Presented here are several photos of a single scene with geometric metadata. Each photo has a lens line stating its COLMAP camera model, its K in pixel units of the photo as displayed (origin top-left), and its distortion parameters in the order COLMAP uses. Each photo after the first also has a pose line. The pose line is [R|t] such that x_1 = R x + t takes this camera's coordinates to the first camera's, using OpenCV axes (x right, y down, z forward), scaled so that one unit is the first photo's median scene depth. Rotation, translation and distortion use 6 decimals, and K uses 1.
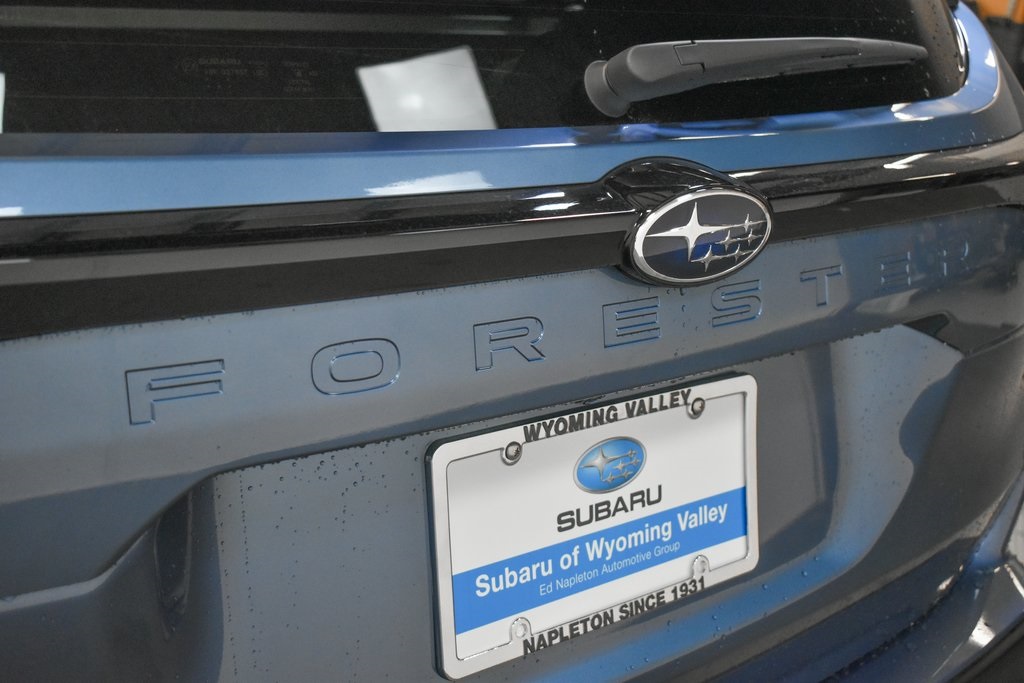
lens RADIAL K [[1307.5, 0, 512.0], [0, 1307.5, 341.5], [0, 0, 1]] dist [-0.018661, -0.005284]
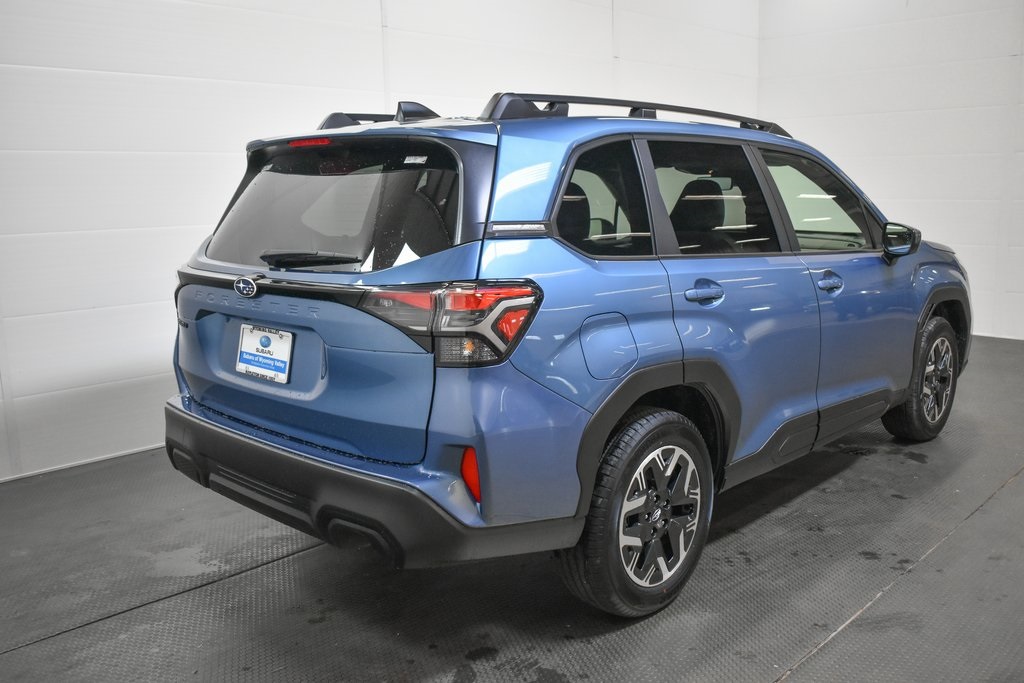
lens RADIAL K [[950.9, 0, 512.0], [0, 950.9, 341.5], [0, 0, 1]] dist [-0.005147, -0.004692]
pose [[0.082546, 0.084579, -0.992992, 3.419059], [-0.277488, 0.958940, 0.058612, -0.336261], [0.957176, 0.270705, 0.102627, 1.487050]]
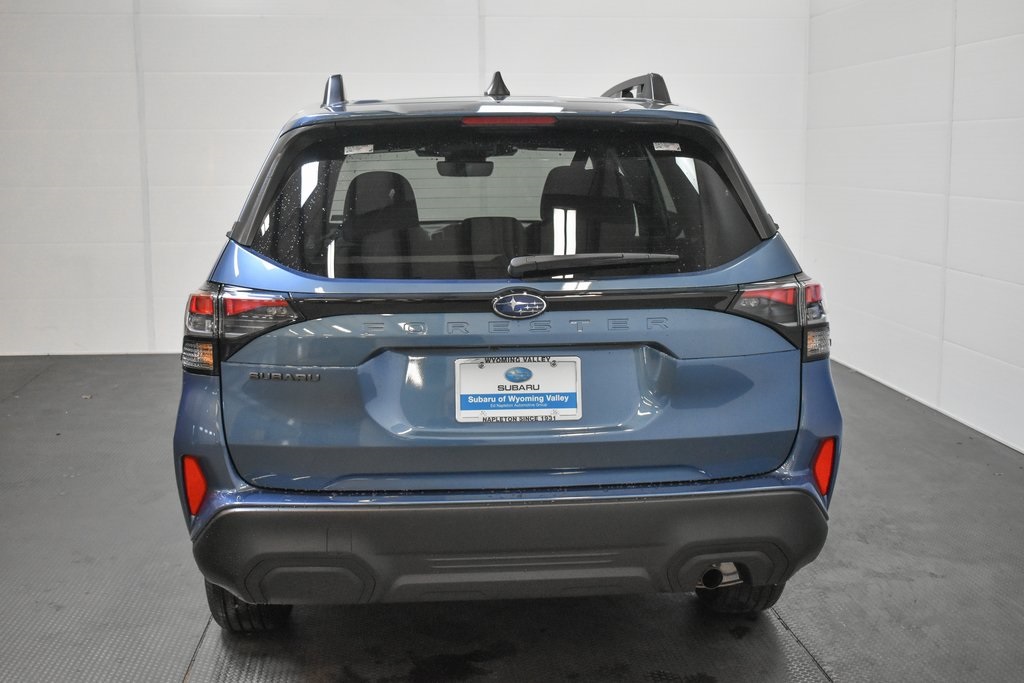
lens RADIAL K [[1216.7, 0, 512.0], [0, 1216.7, 341.5], [0, 0, 1]] dist [-0.004170, 0.002485]
pose [[0.810999, -0.000866, -0.585046, 1.985174], [-0.103907, 0.983888, -0.145494, 0.486284], [0.575746, 0.178786, 0.797842, -1.641329]]
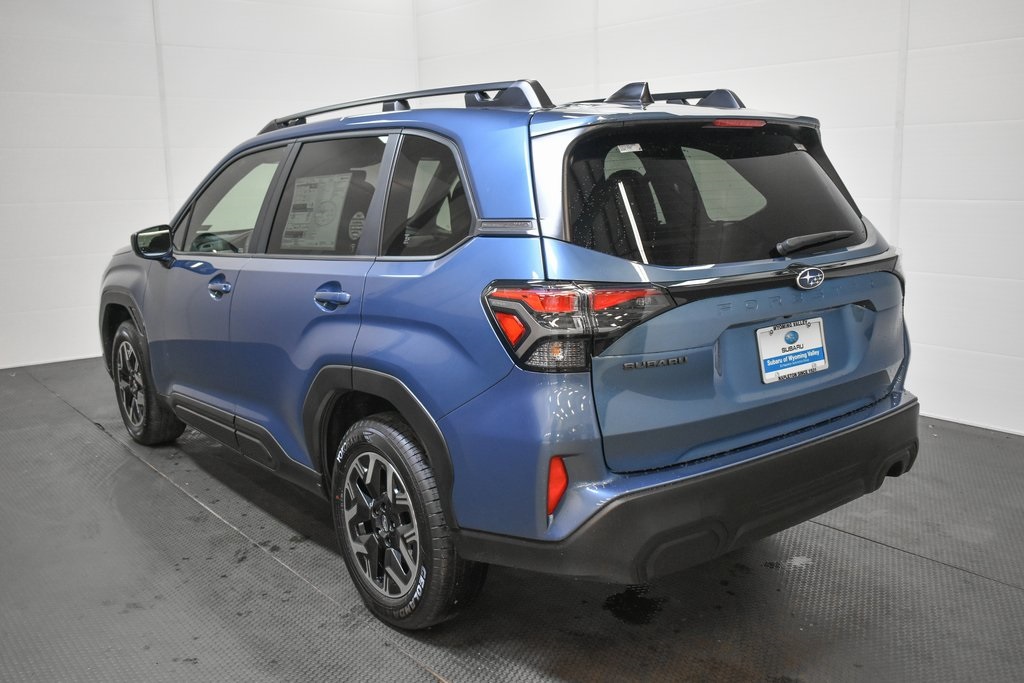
lens RADIAL K [[941.3, 0, 512.0], [0, 941.3, 341.5], [0, 0, 1]] dist [-0.023786, -0.004081]
pose [[0.993450, -0.099739, -0.055763, -0.646537], [0.092077, 0.987715, -0.126261, 0.404824], [0.067671, 0.120300, 0.990428, -2.030636]]
